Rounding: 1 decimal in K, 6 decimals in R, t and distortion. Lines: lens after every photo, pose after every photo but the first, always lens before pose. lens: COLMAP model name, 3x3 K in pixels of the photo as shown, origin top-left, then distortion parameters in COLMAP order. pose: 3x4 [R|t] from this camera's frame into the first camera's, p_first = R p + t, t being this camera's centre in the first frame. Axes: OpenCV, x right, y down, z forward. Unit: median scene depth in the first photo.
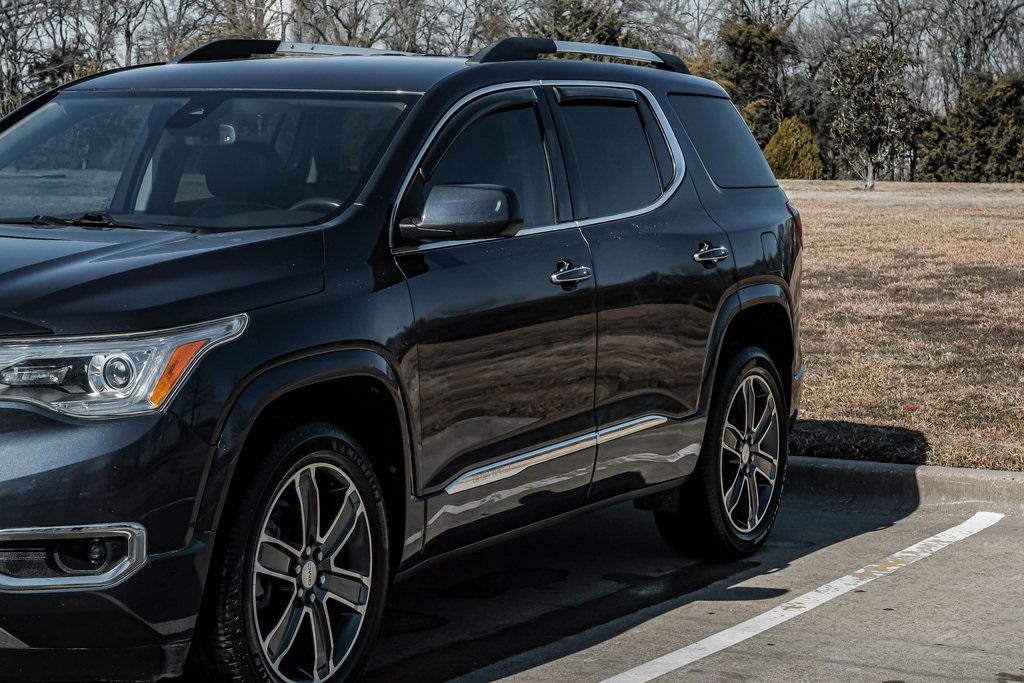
lens RADIAL K [[2436.9, 0, 512.1], [0, 2436.9, 357.1], [0, 0, 1]] dist [0.003021, 1.061567]
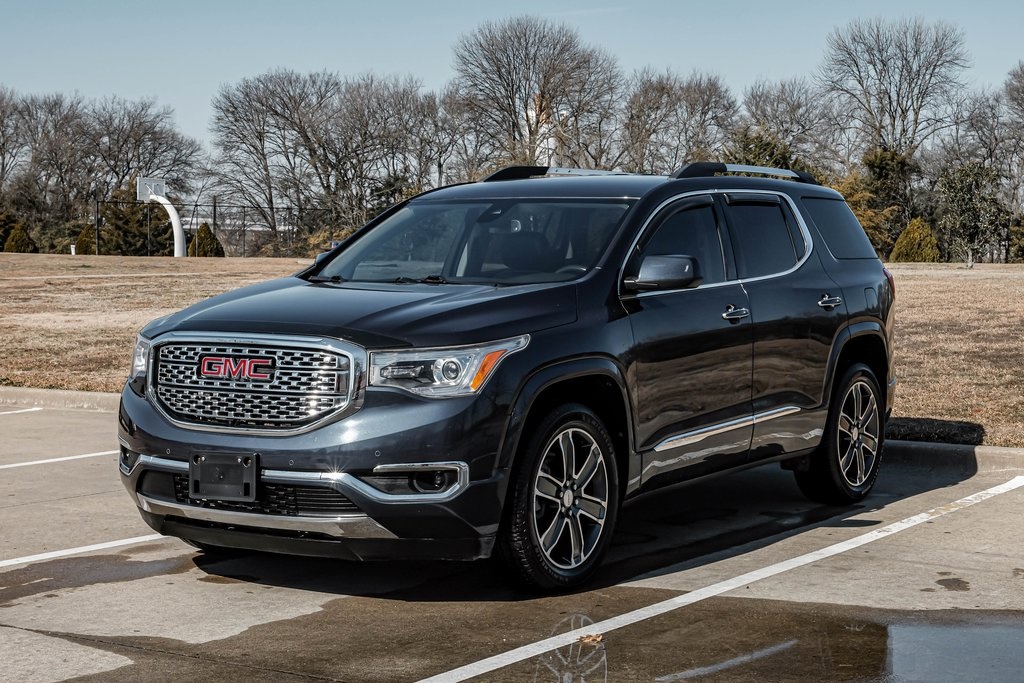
lens RADIAL K [[1771.8, 0, 559.0], [0, 1771.8, 342.5], [0, 0, 1]] dist [0.019177, 0.076478]
pose [[0.996110, -0.005854, -0.087919, 0.011119], [0.003185, 0.999531, -0.030468, 0.018396], [0.088056, 0.030069, 0.995662, -0.133028]]
